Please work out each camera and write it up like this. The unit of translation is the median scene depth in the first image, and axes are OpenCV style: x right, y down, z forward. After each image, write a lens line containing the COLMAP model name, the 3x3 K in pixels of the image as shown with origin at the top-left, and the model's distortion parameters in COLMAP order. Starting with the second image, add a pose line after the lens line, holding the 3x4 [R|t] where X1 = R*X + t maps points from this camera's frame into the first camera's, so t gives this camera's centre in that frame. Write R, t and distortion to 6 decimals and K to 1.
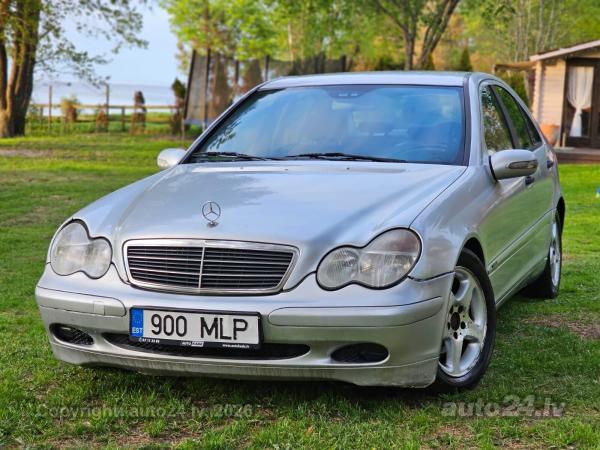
lens RADIAL K [[1111.4, 0, 300.0], [0, 1111.4, 225.0], [0, 0, 1]] dist [-0.169100, 2.551767]
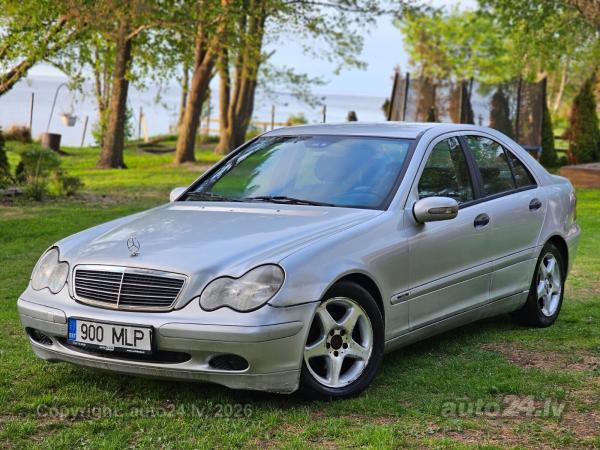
lens RADIAL K [[1111.4, 0, 300.0], [0, 1111.4, 225.0], [0, 0, 1]] dist [-0.169100, 2.551767]
pose [[0.973539, 0.028514, -0.226734, 0.393496], [-0.031293, 0.999473, -0.008671, -0.030015], [0.226368, 0.015537, 0.973918, -0.195465]]
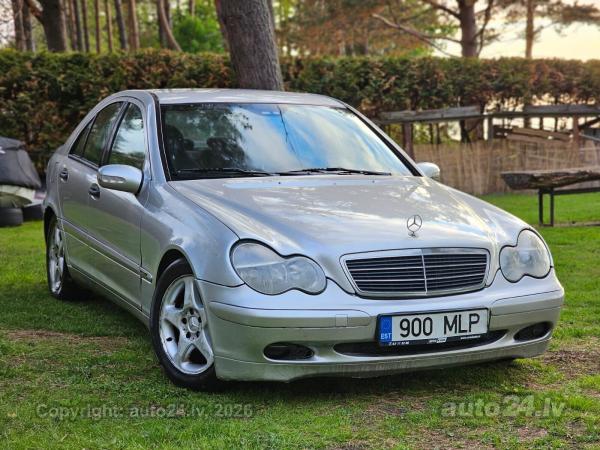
lens RADIAL K [[1111.4, 0, 300.0], [0, 1111.4, 225.0], [0, 0, 1]] dist [-0.169100, 2.551767]
pose [[0.750978, -0.053951, 0.658120, -0.906276], [0.053074, 0.998364, 0.021280, -0.040659], [-0.658191, 0.018949, 0.752612, 0.229992]]
